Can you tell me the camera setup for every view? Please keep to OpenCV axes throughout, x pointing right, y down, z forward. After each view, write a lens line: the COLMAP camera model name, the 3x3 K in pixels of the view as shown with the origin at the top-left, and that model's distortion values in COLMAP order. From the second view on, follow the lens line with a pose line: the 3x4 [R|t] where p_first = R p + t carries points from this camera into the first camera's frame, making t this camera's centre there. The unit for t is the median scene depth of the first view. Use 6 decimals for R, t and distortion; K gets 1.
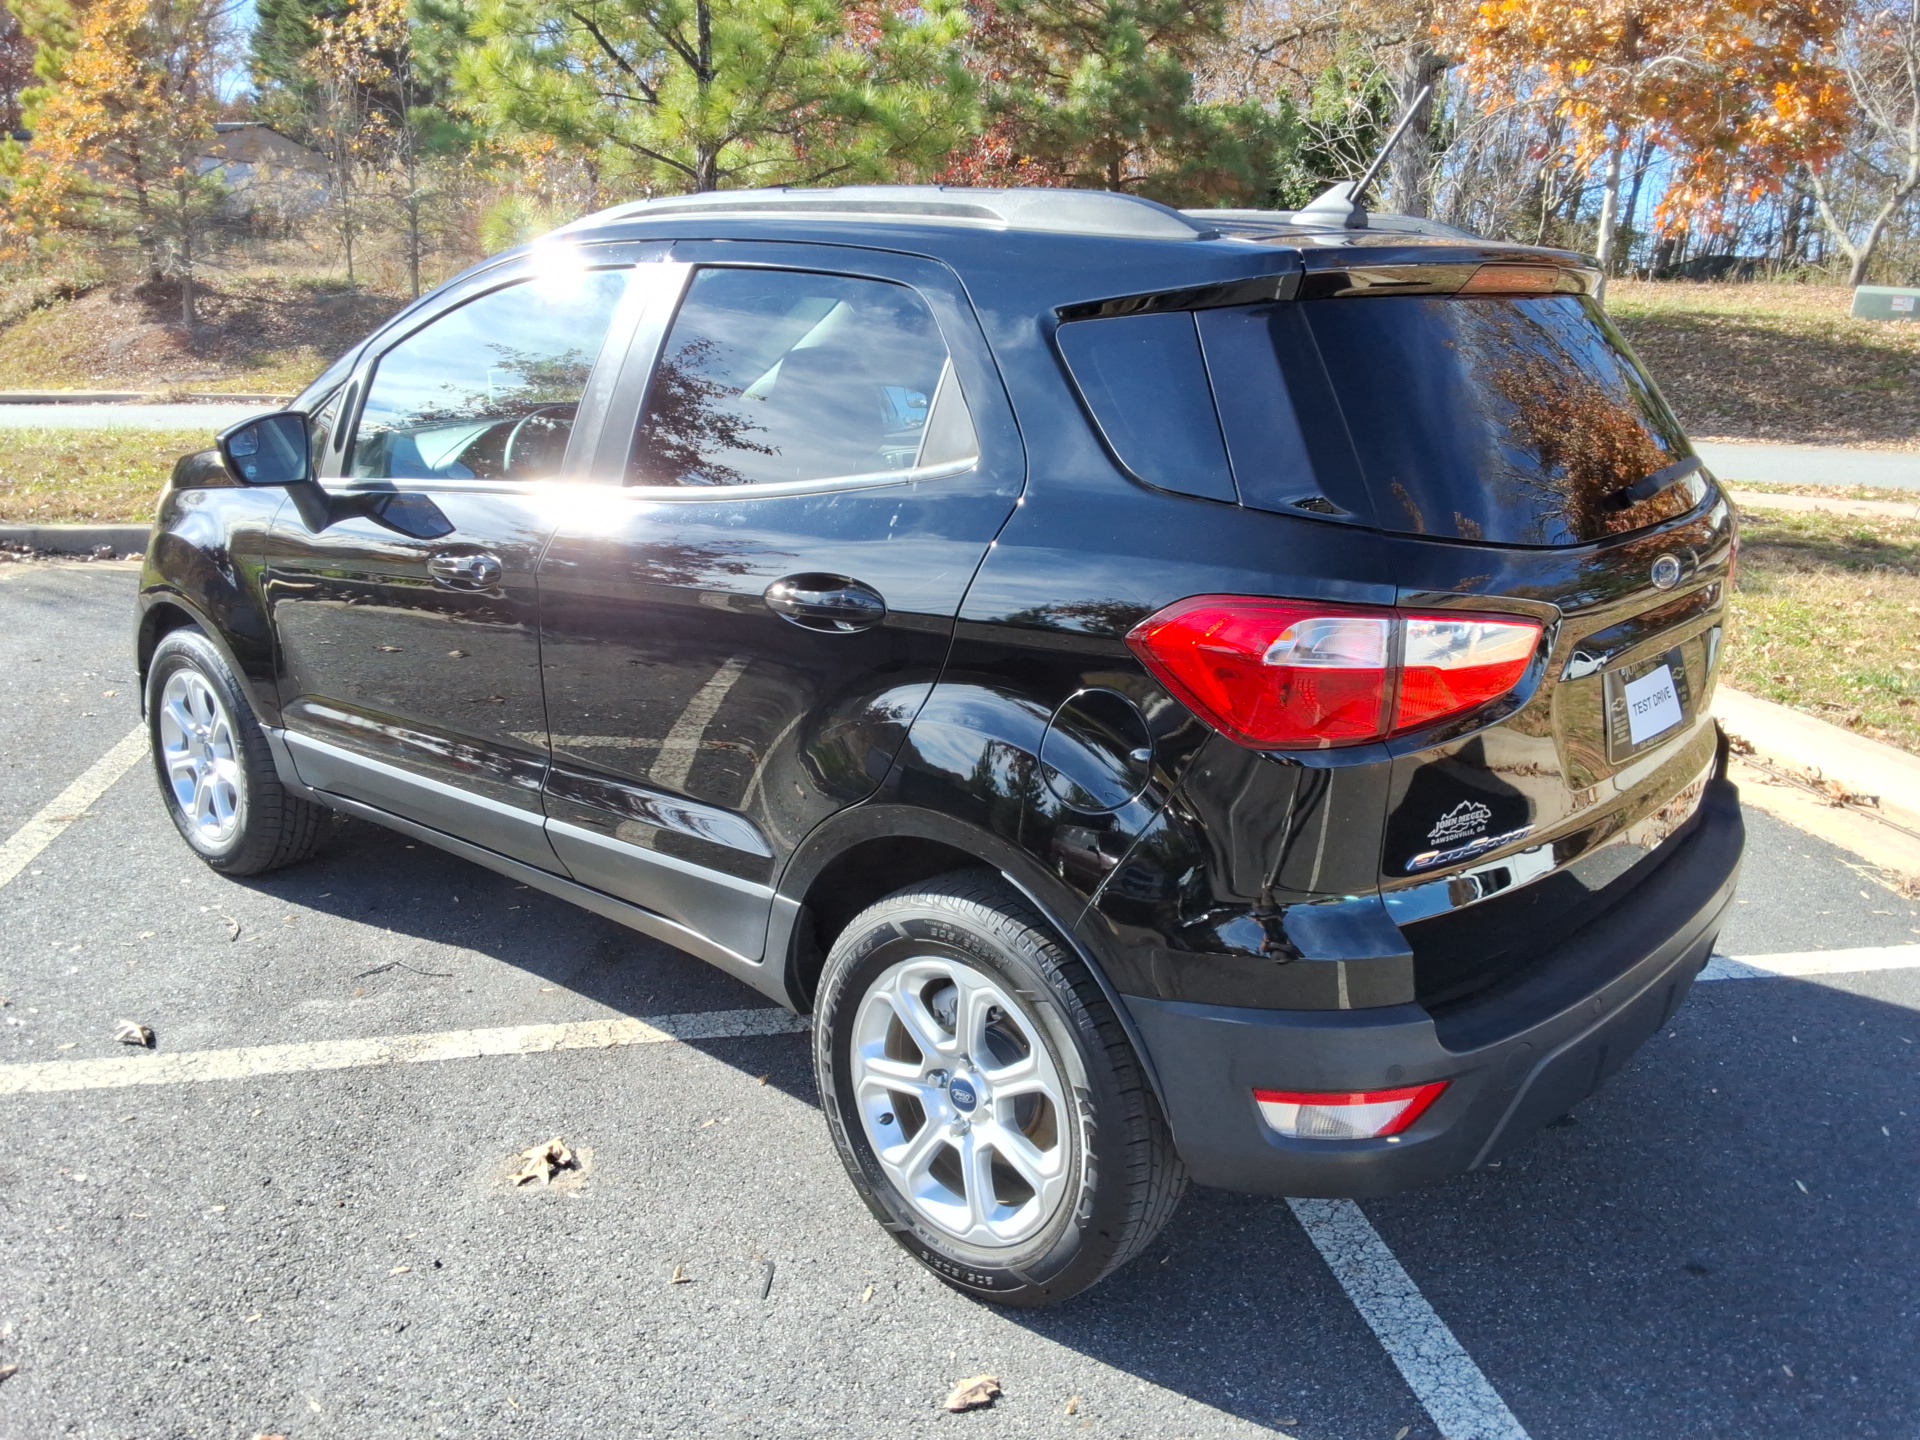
lens RADIAL K [[1550.4, 0, 976.2], [0, 1550.4, 708.2], [0, 0, 1]] dist [0.093746, -0.141775]
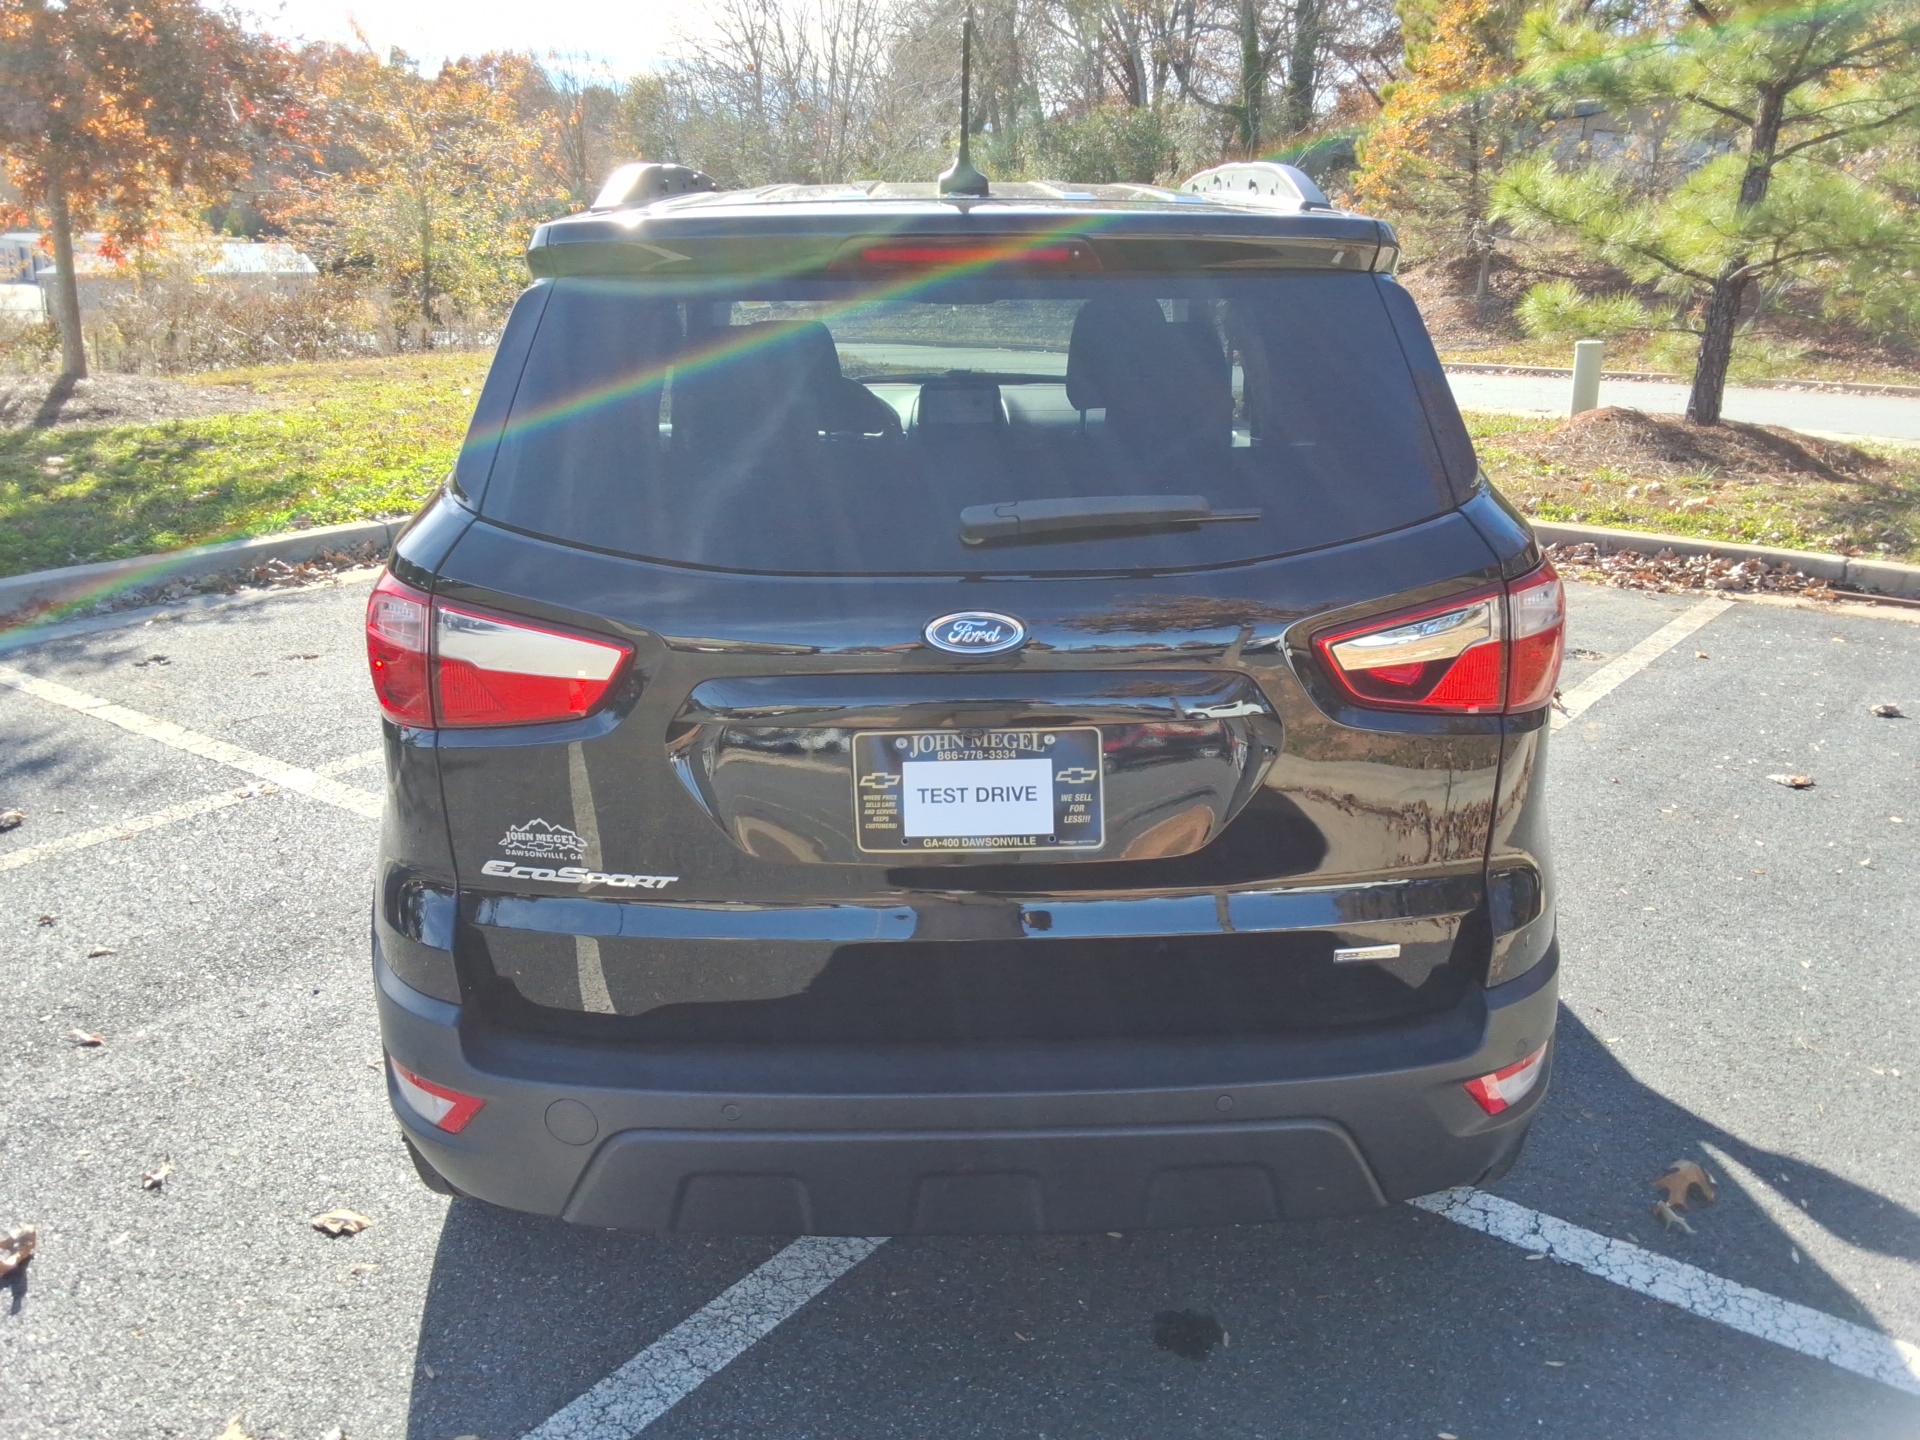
lens RADIAL K [[1550.4, 0, 962.5], [0, 1550.4, 701.7], [0, 0, 1]] dist [0.093746, -0.141775]
pose [[0.666105, 0.190201, -0.721198, 0.698470], [-0.180520, 0.979302, 0.091542, -0.085681], [0.723683, 0.069214, 0.686653, 0.331057]]
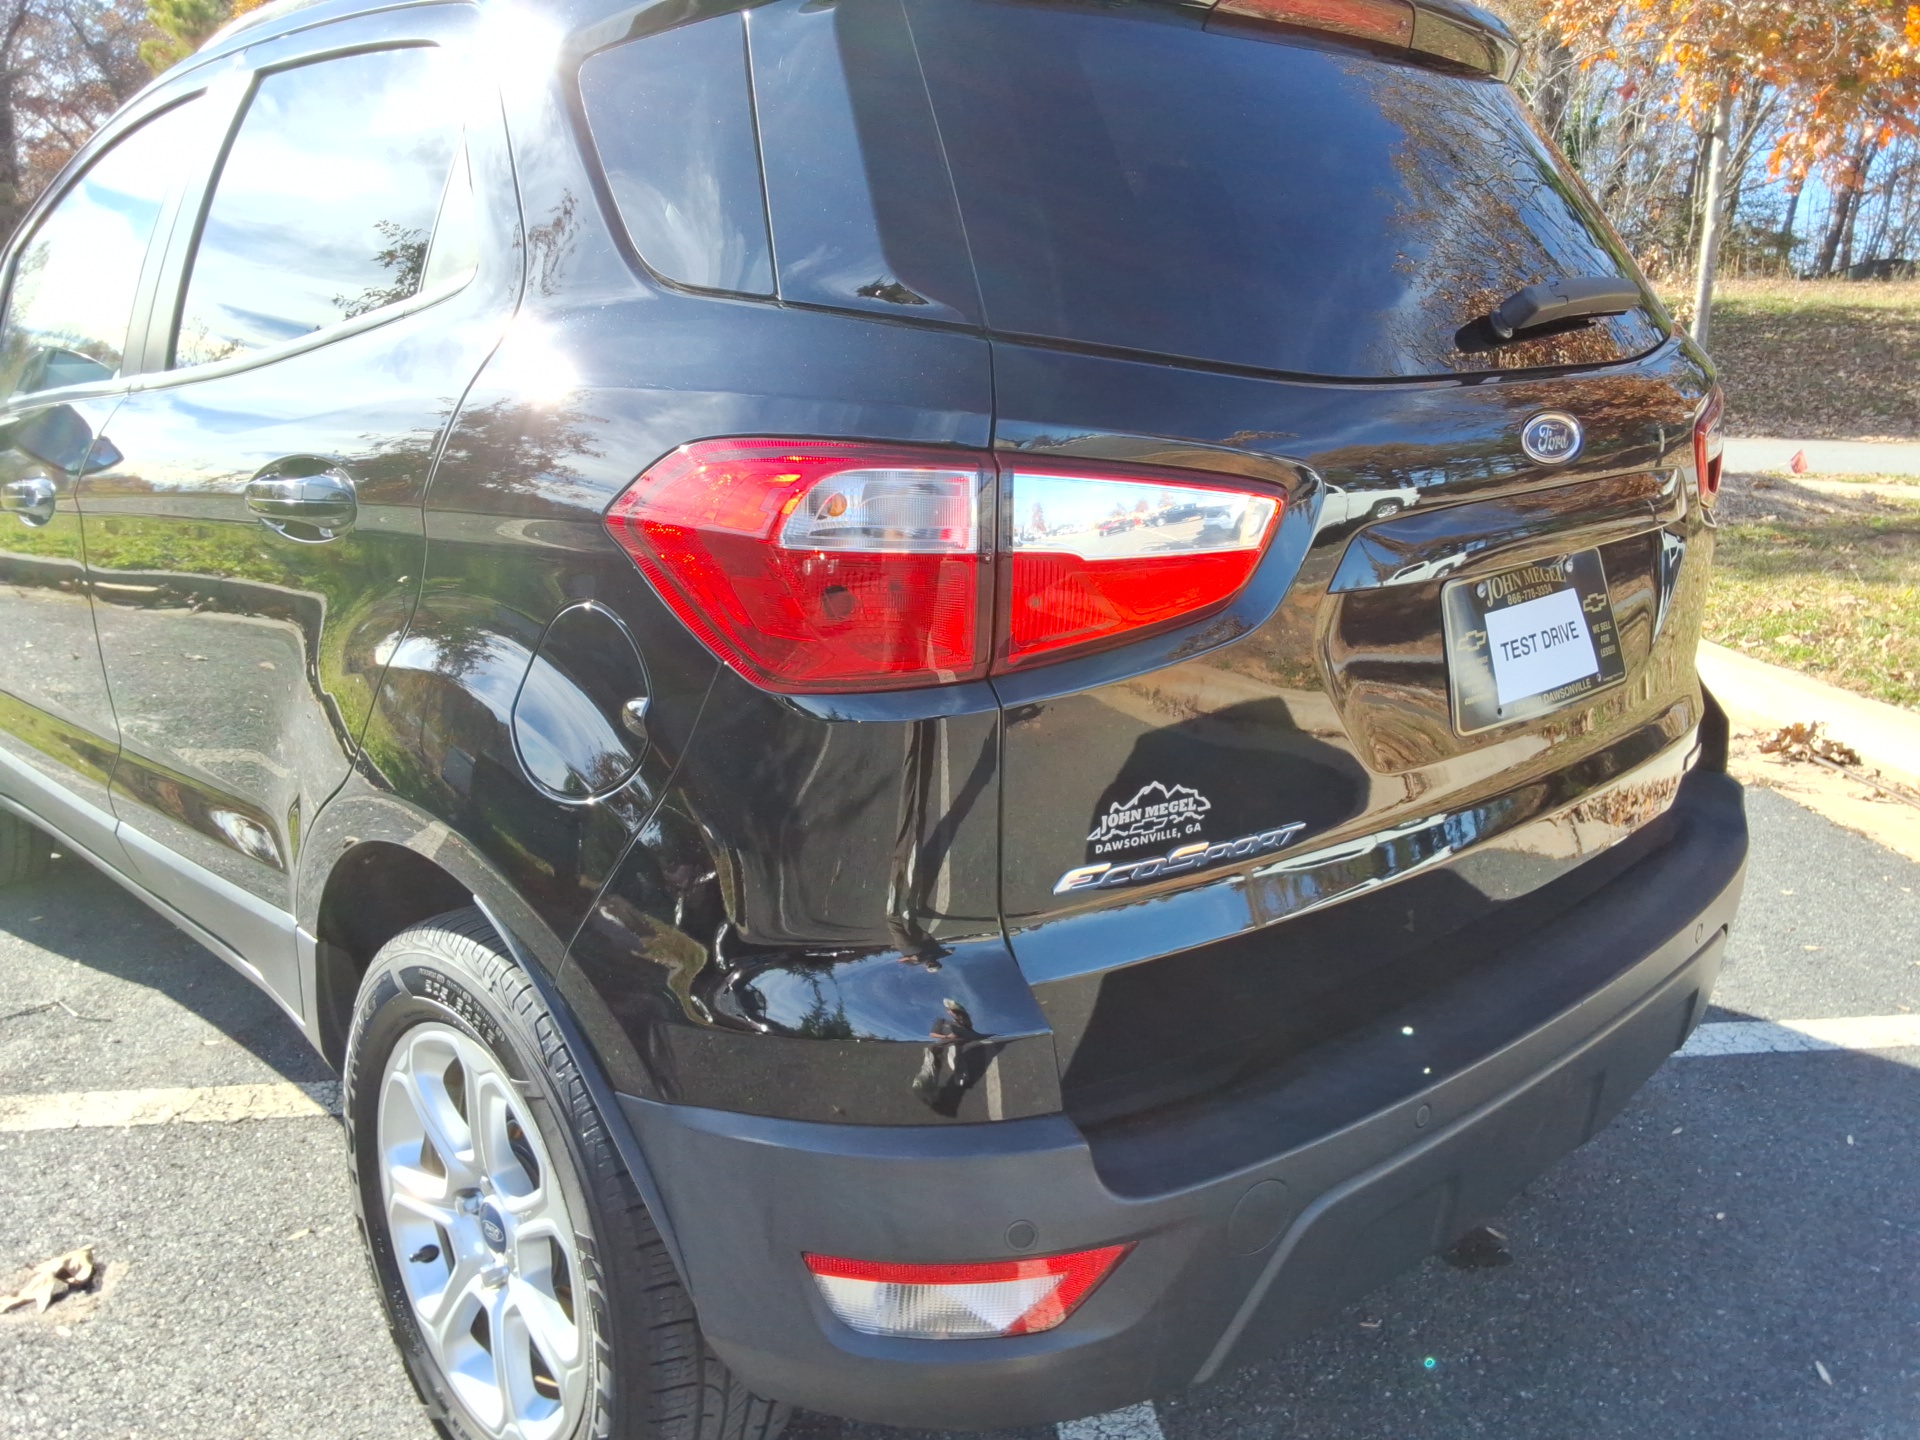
lens RADIAL K [[1550.4, 0, 976.8], [0, 1550.4, 704.8], [0, 0, 1]] dist [0.093746, -0.141775]
pose [[0.996088, -0.000634, -0.088362, 0.182494], [-0.001205, 0.999784, -0.020751, 0.025692], [0.088356, 0.020776, 0.995872, 0.238306]]
